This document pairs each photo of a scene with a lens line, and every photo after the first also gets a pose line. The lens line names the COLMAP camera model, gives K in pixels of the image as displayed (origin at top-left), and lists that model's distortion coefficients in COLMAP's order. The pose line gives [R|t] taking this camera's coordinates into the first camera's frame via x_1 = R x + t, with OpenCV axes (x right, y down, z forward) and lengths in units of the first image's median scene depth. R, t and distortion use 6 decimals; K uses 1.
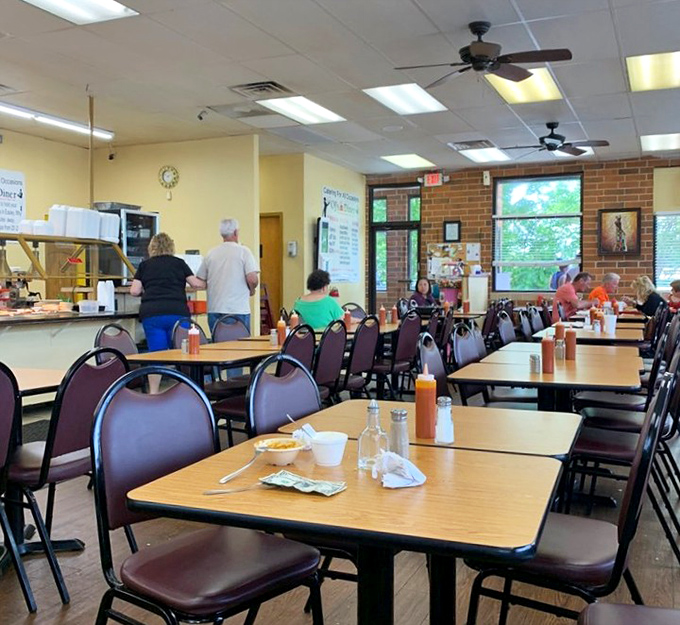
lens RADIAL K [[733.3, 0, 338.0], [0, 733.3, 313.3], [0, 0, 1]] dist [0.037448, 0.000000]
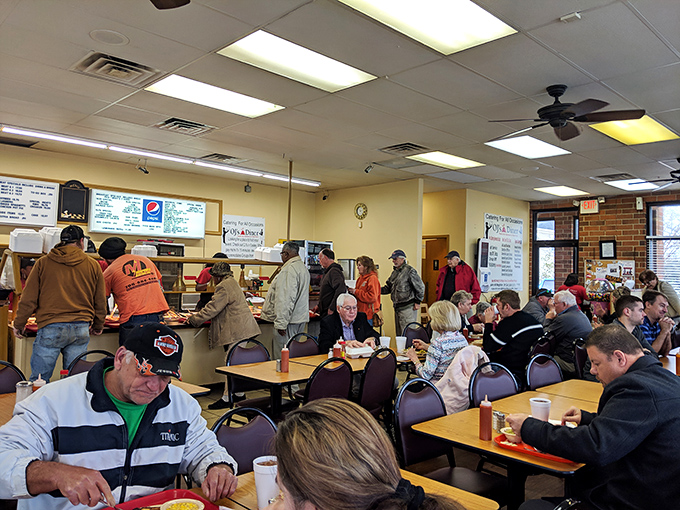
lens RADIAL K [[540.7, 0, 344.1], [0, 540.7, 250.4], [0, 0, 1]] dist [0.115438, -0.004735]
pose [[0.927042, 0.009851, -0.374828, 0.108092], [-0.040048, 0.996538, -0.072859, -0.033821], [0.372813, 0.082554, 0.924227, 0.056201]]
